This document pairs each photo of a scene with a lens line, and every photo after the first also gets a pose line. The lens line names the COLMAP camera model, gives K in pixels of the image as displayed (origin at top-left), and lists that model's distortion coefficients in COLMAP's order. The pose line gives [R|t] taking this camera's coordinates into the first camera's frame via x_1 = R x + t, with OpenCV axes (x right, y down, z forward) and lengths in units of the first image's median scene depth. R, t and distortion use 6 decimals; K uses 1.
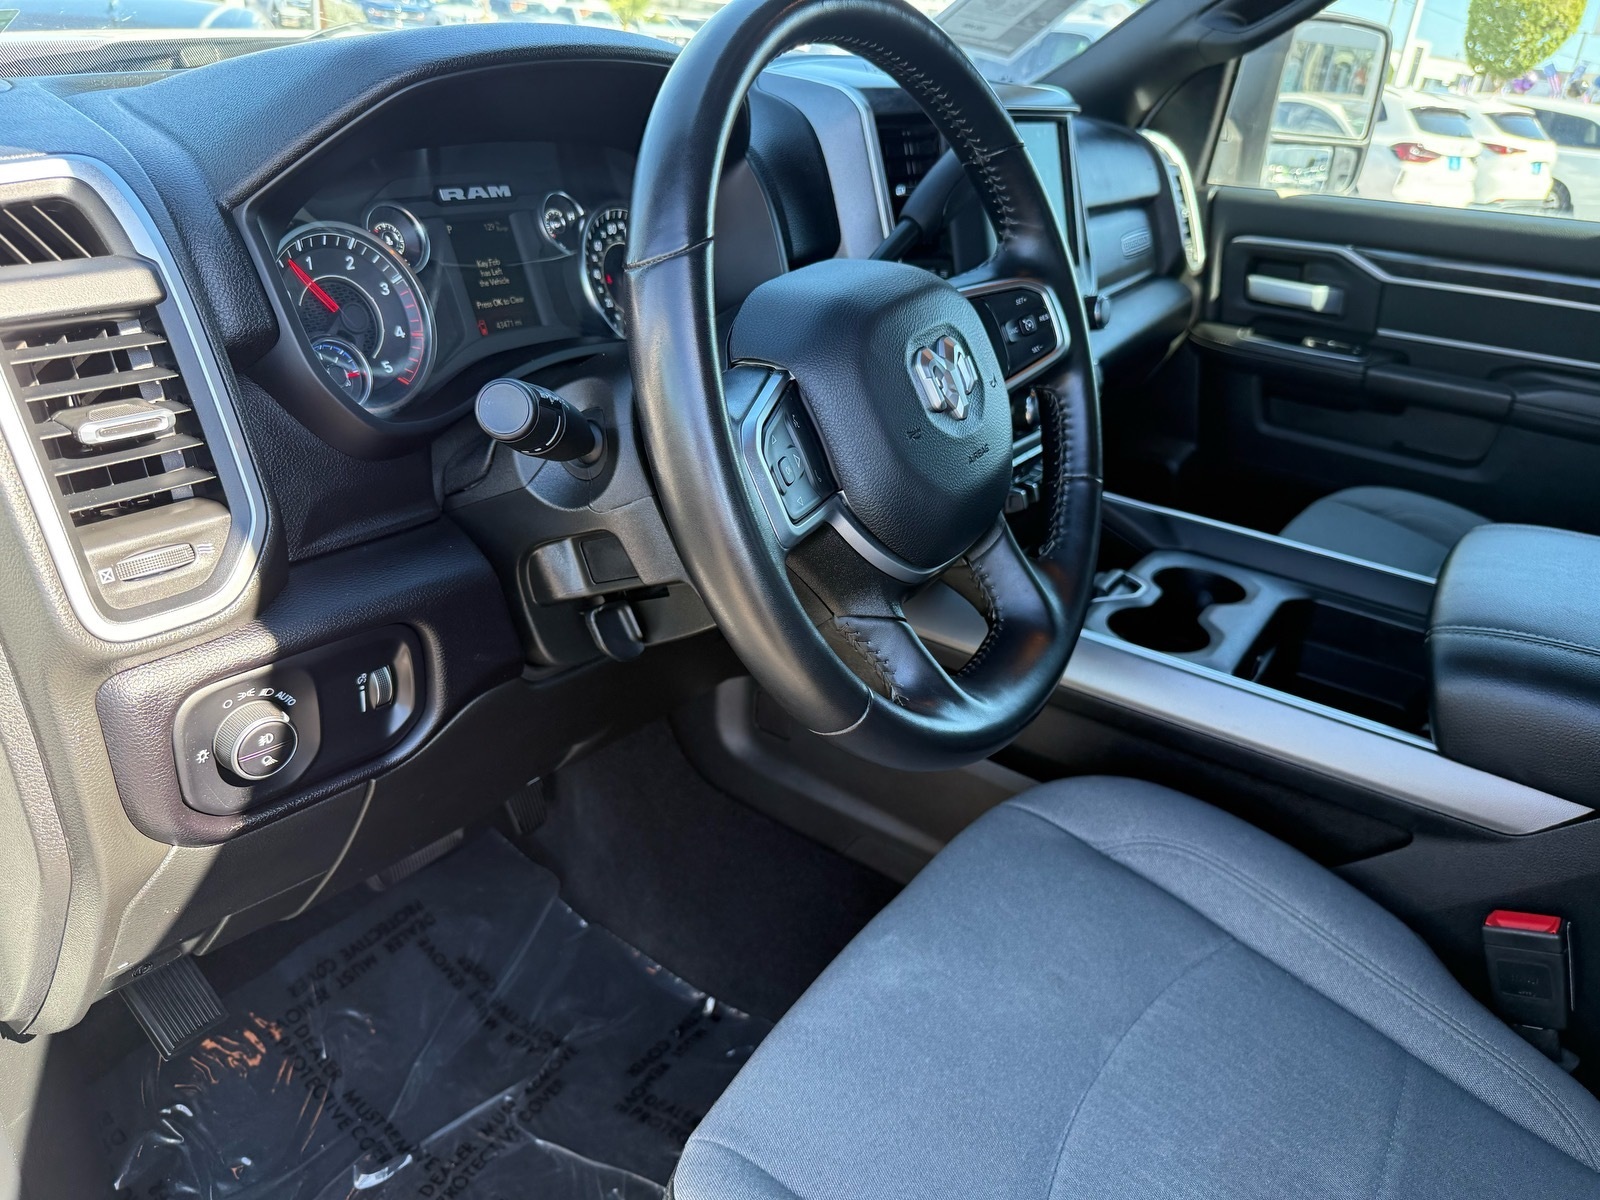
lens RADIAL K [[1156.2, 0, 800.0], [0, 1156.2, 600.0], [0, 0, 1]] dist [0.111698, -0.222301]
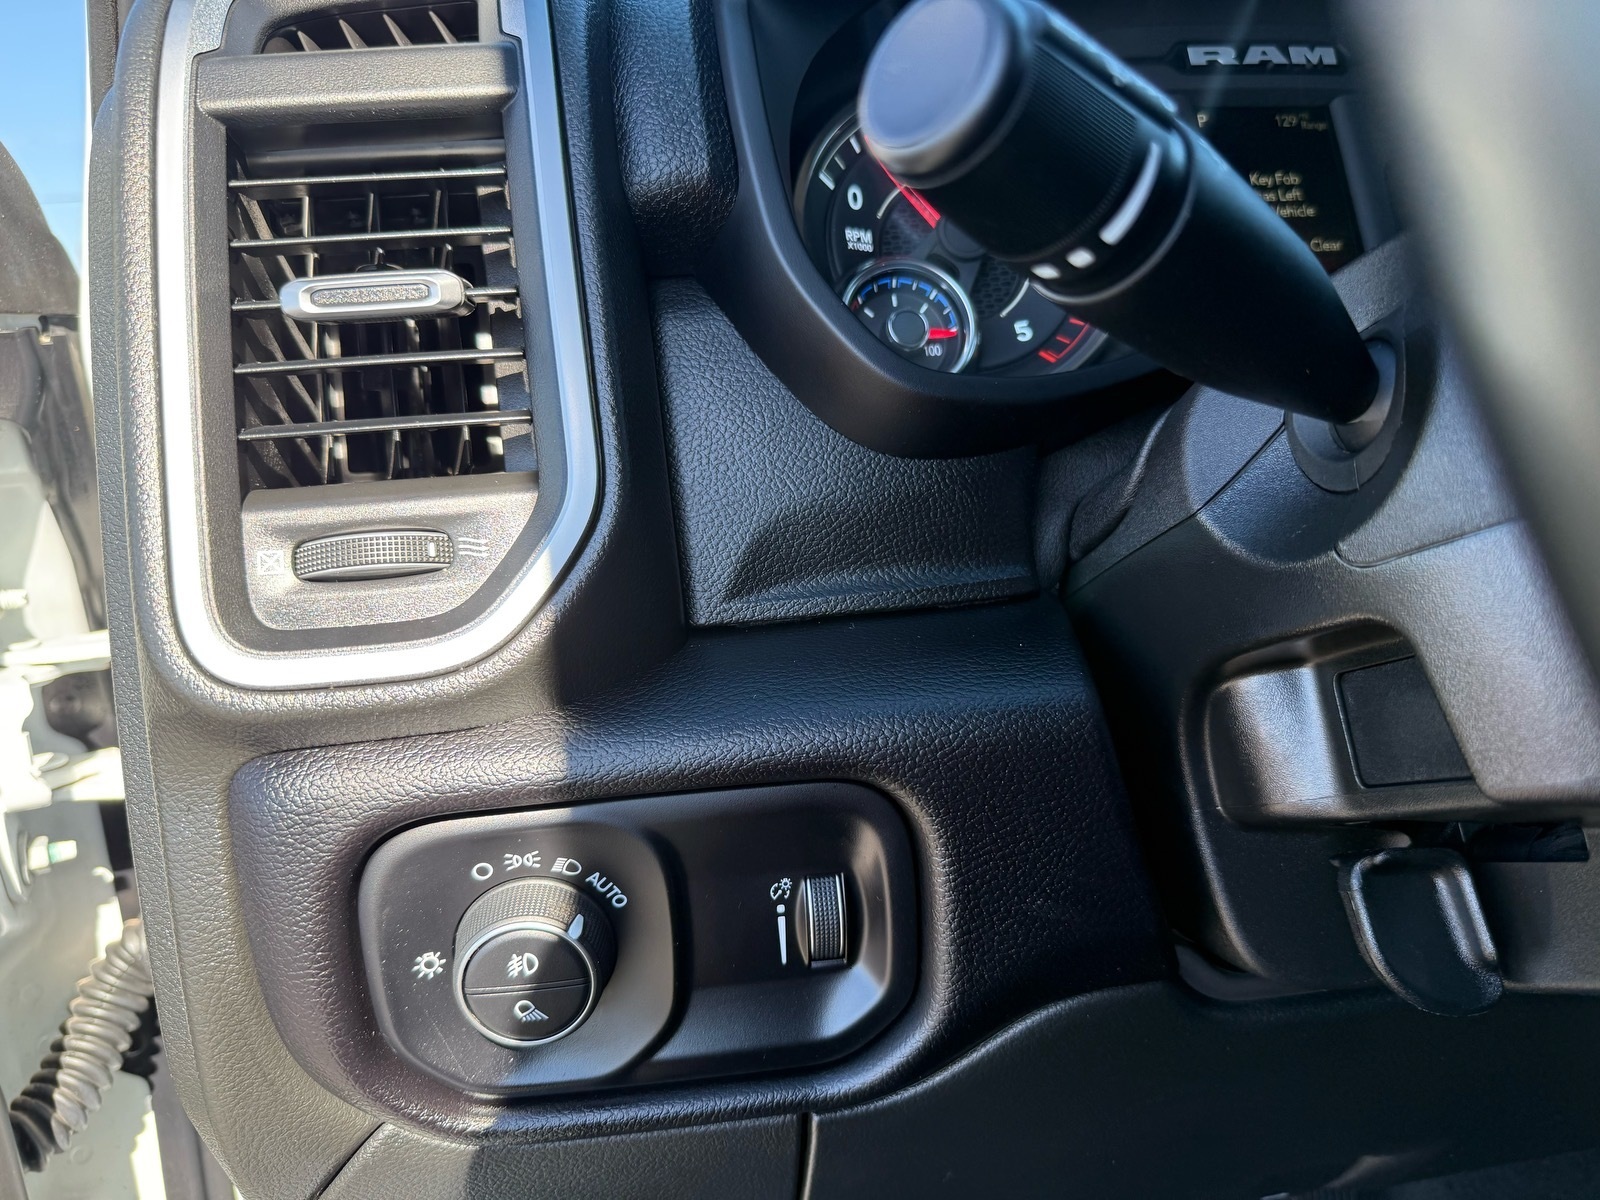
lens RADIAL K [[1156.2, 0, 800.0], [0, 1156.2, 600.0], [0, 0, 1]] dist [0.111698, -0.222301]
pose [[0.710320, 0.043632, -0.702525, -0.042130], [-0.196182, 0.970799, -0.138066, 0.016310], [0.675986, 0.235894, 0.698138, 0.605689]]
